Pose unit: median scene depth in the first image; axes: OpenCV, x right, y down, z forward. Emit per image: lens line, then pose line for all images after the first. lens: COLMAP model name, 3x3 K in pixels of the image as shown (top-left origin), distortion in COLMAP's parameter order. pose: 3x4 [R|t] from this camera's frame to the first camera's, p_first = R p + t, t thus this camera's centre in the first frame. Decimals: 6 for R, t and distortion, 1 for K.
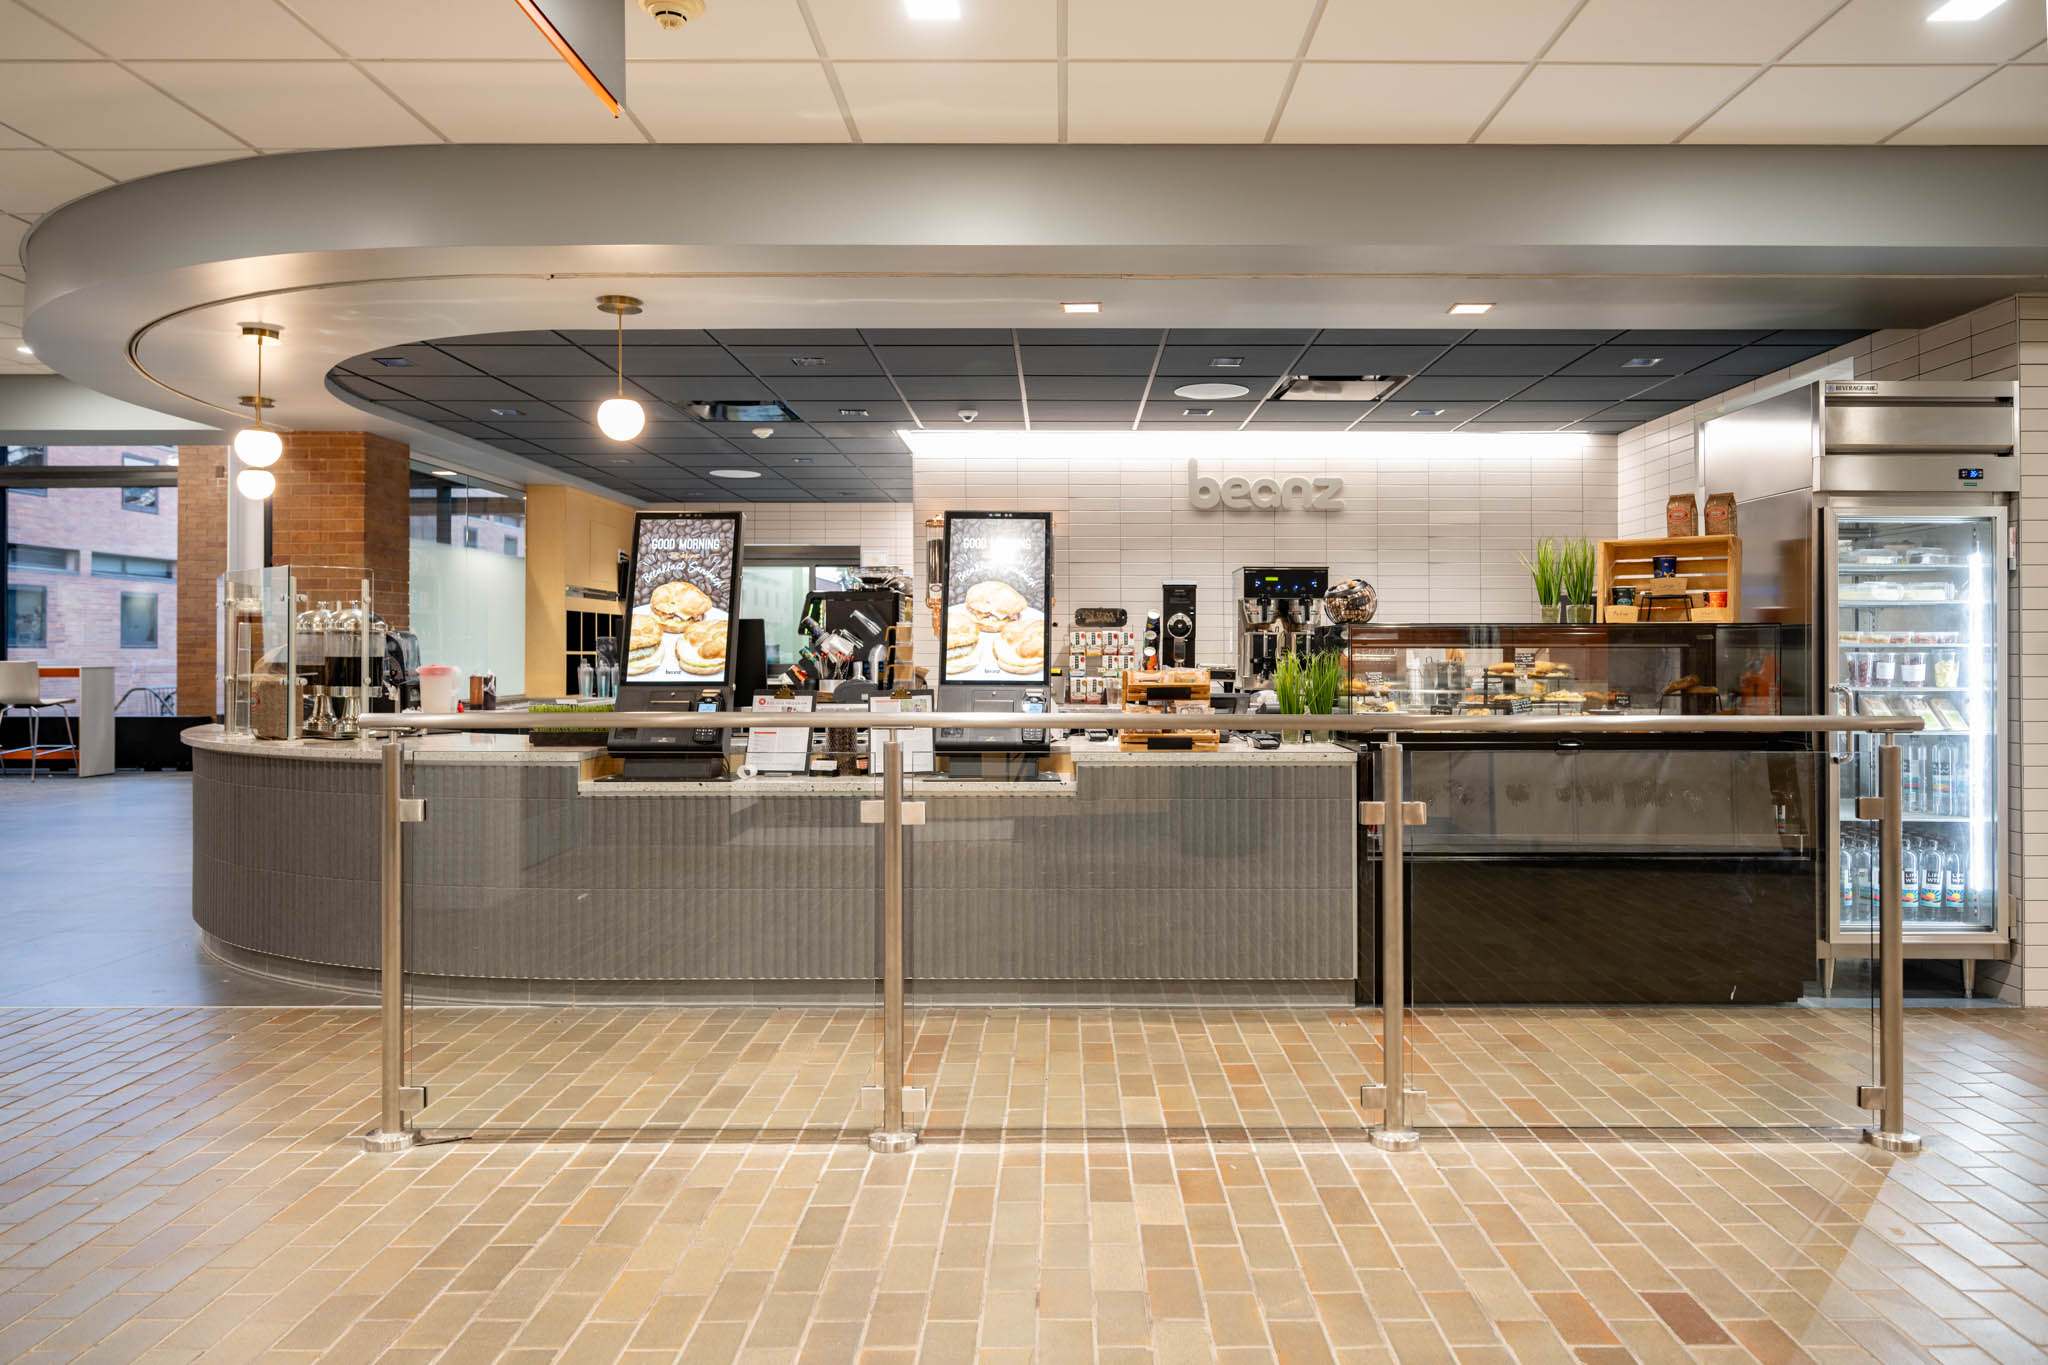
lens RADIAL K [[1338.6, 0, 1024.0], [0, 1338.6, 682.5], [0, 0, 1]] dist [-0.002850, -0.000221]
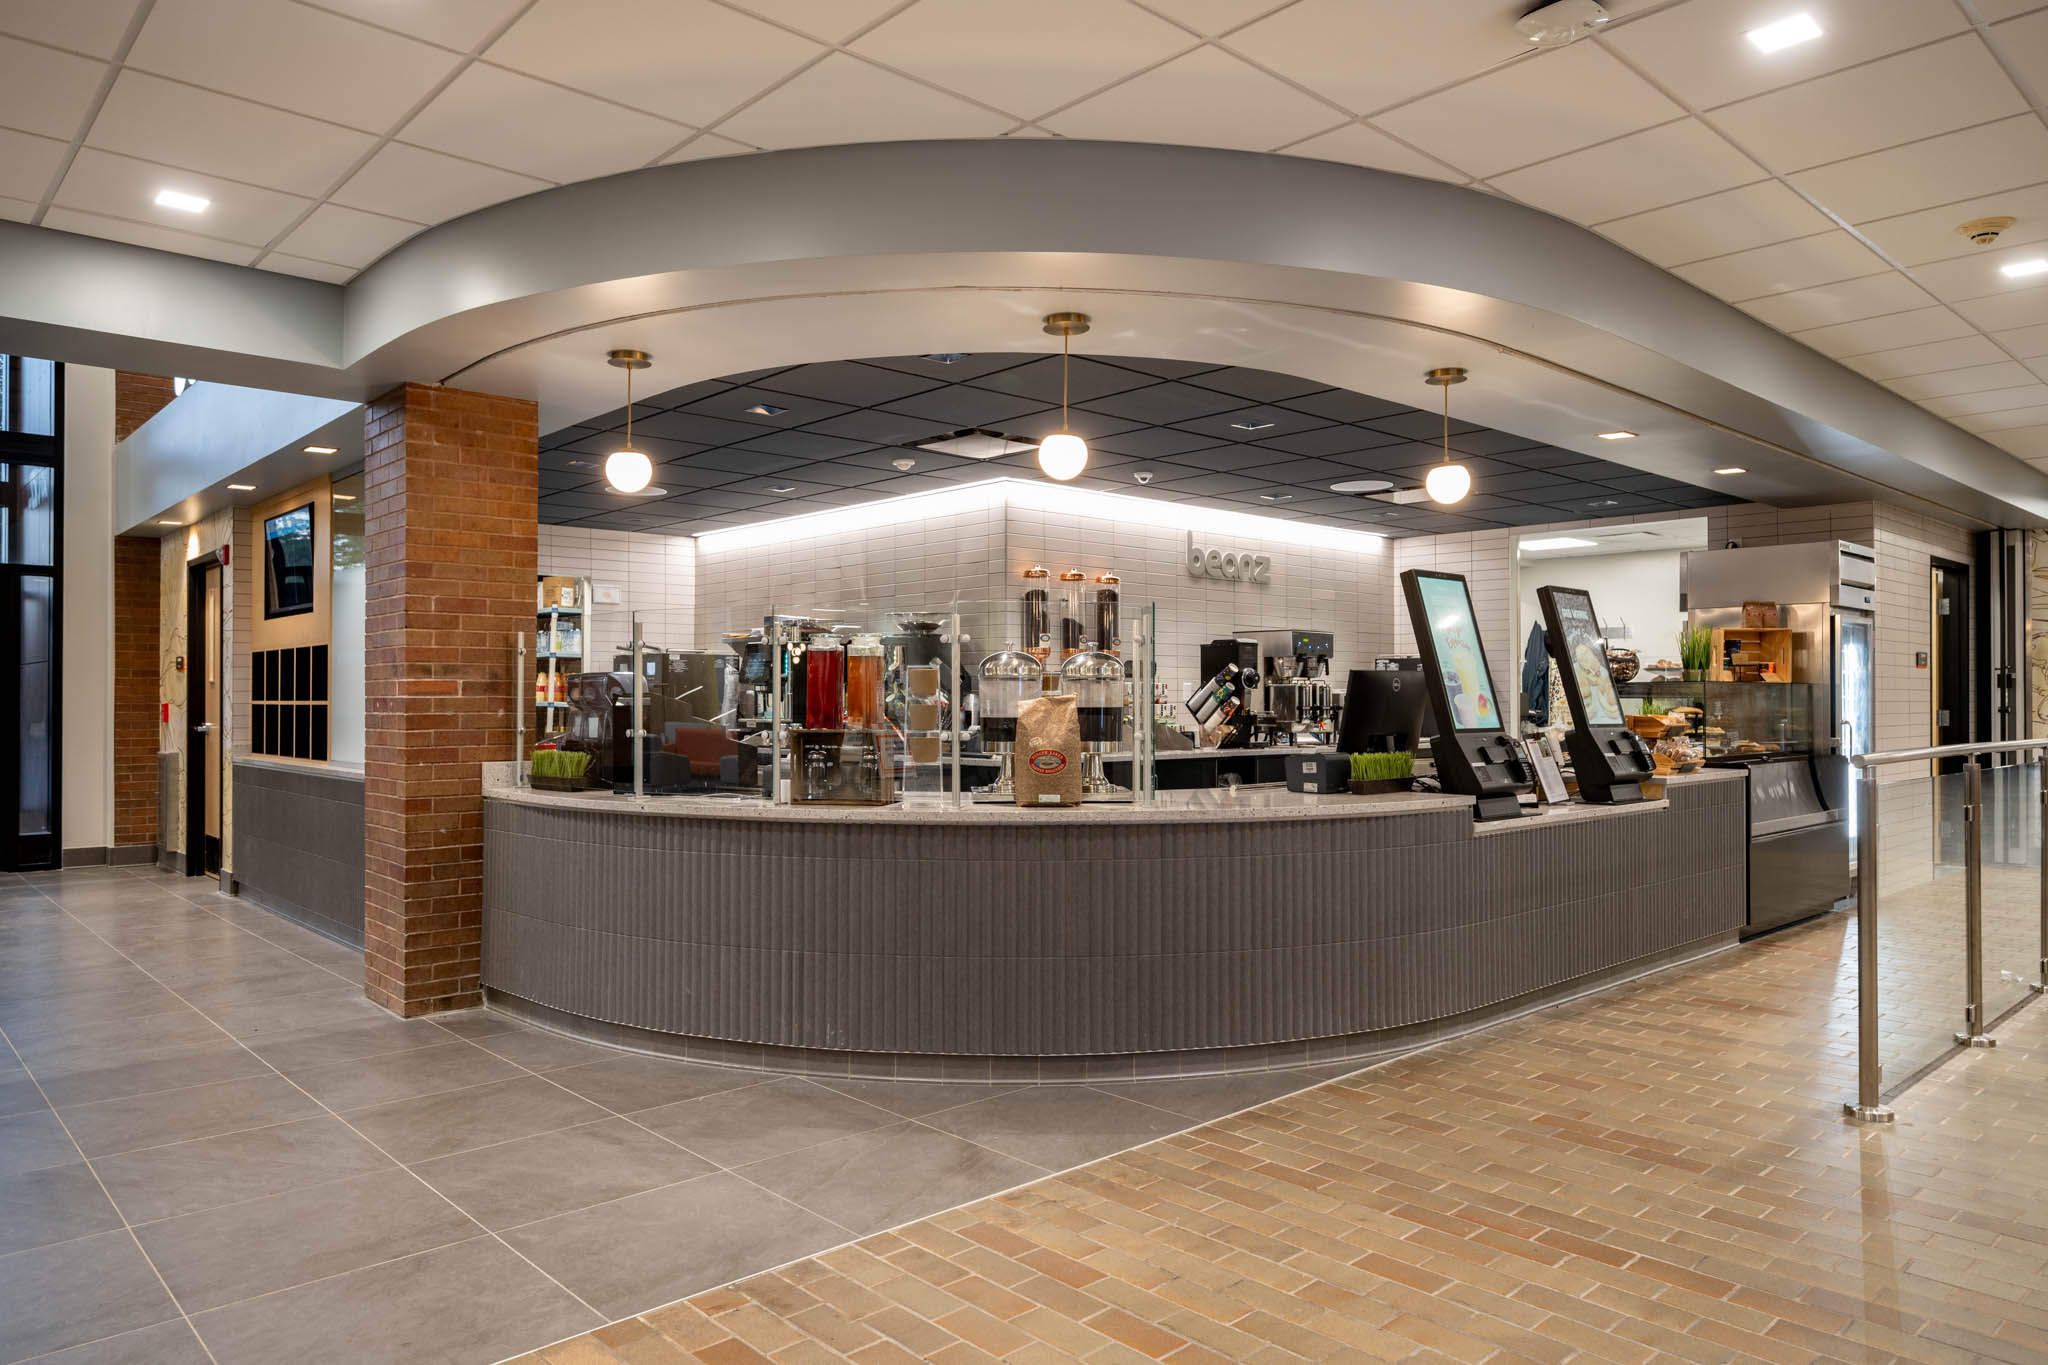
lens RADIAL K [[1338.6, 0, 1024.0], [0, 1338.6, 682.5], [0, 0, 1]] dist [-0.002850, -0.000221]
pose [[0.736308, 0.007654, 0.676604, -1.222362], [0.015525, 0.999482, -0.028202, -0.014863], [-0.676469, 0.031269, 0.735807, 0.441837]]
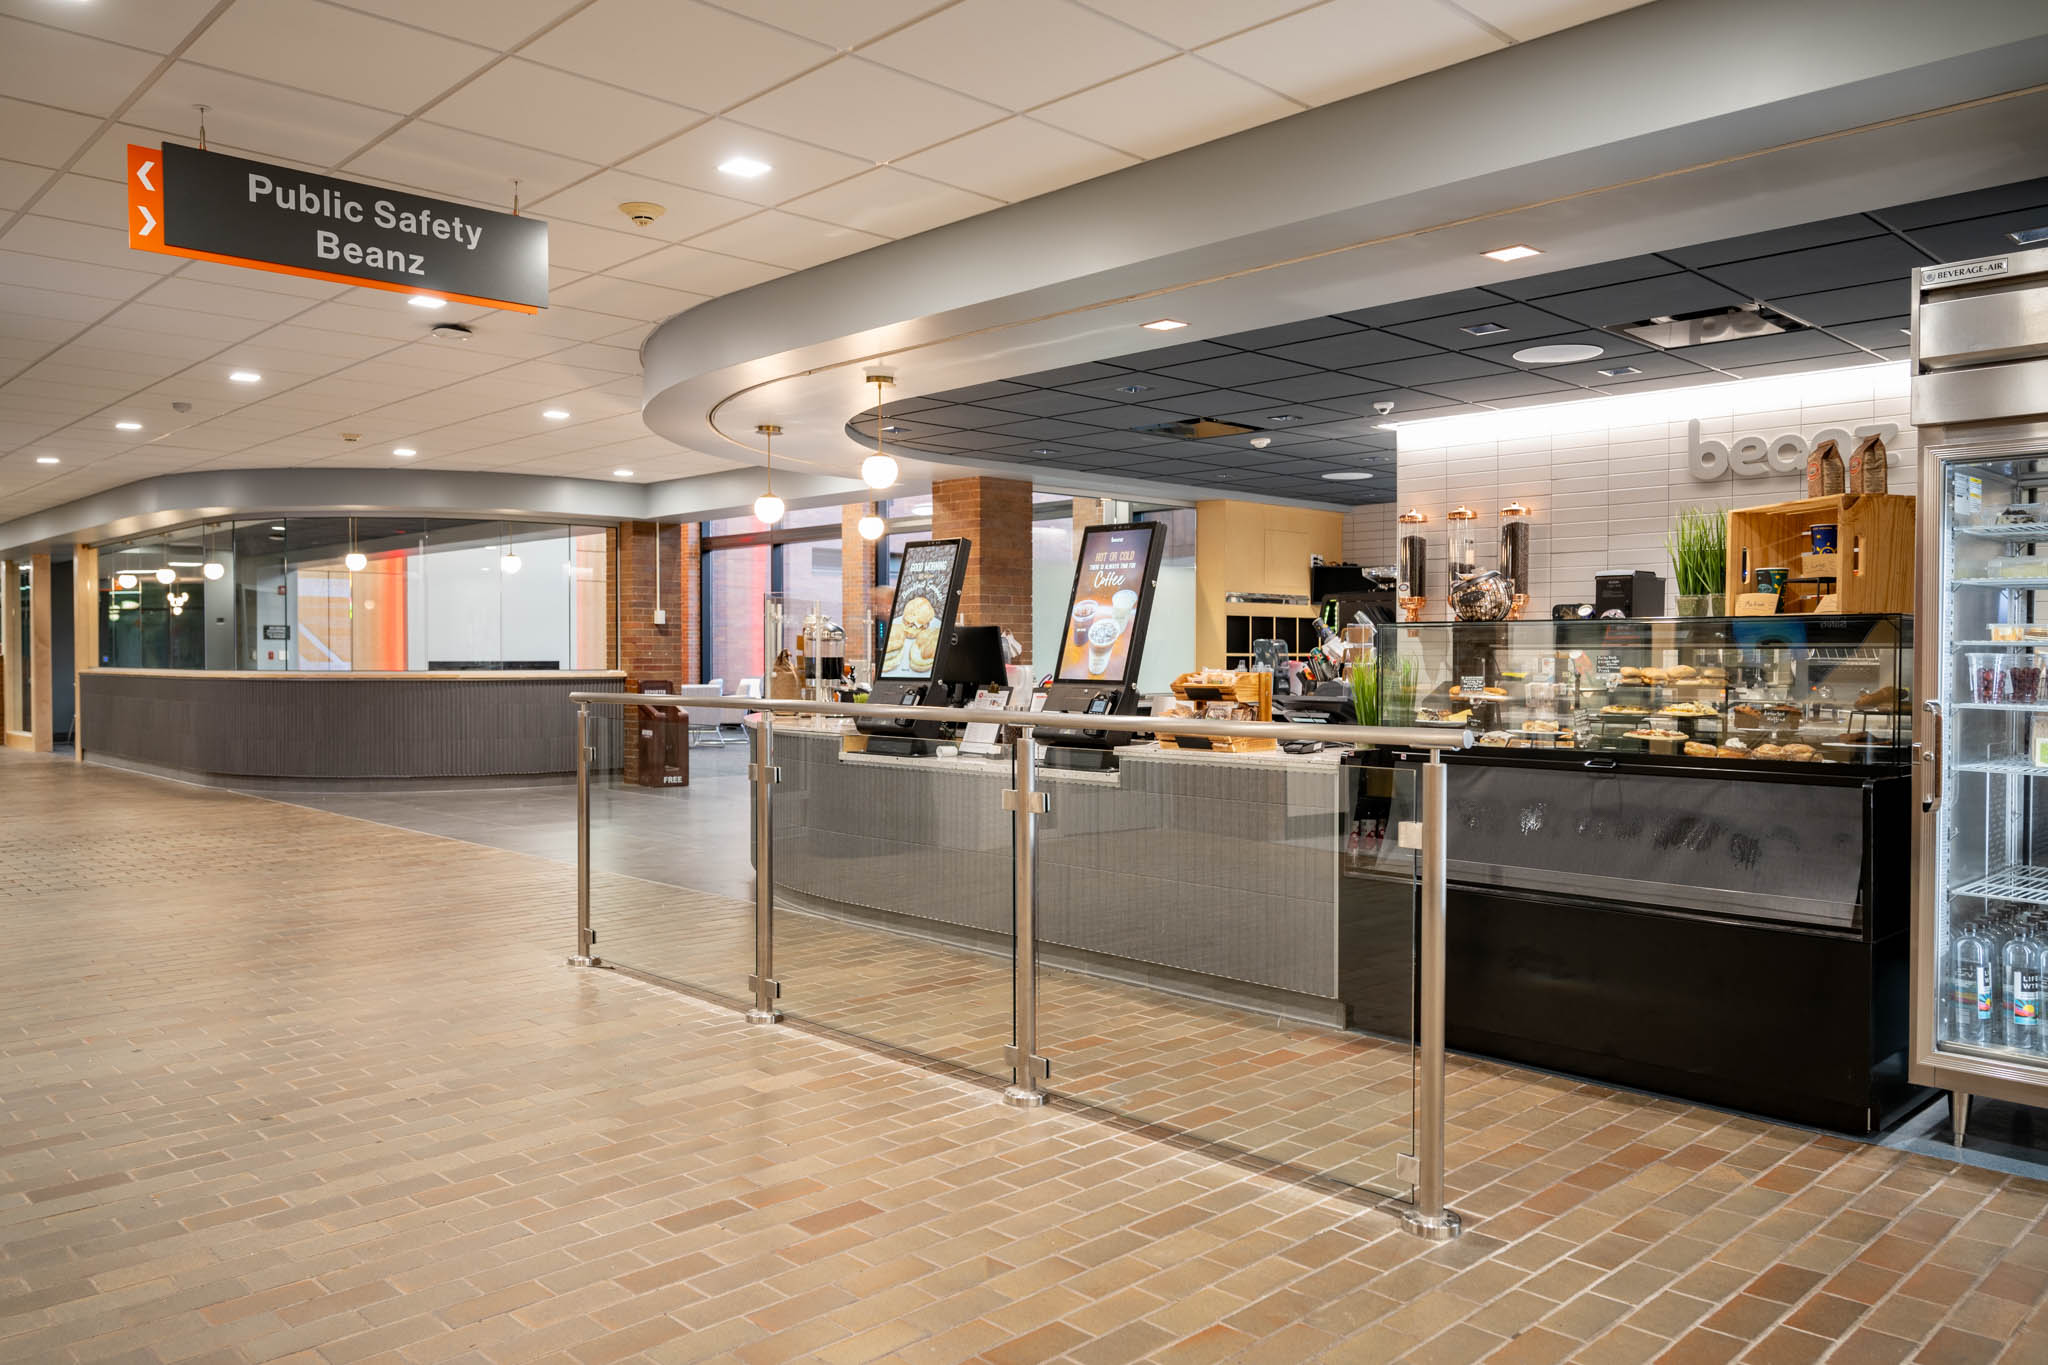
lens RADIAL K [[1481.2, 0, 1030.6], [0, 1481.2, 728.0], [0, 0, 1]] dist [-0.006184, -0.001459]
pose [[0.694836, 0.036184, -0.718258, 0.830703], [-0.016861, 0.999279, 0.034030, -0.002406], [0.718971, -0.011535, 0.694944, 0.117253]]
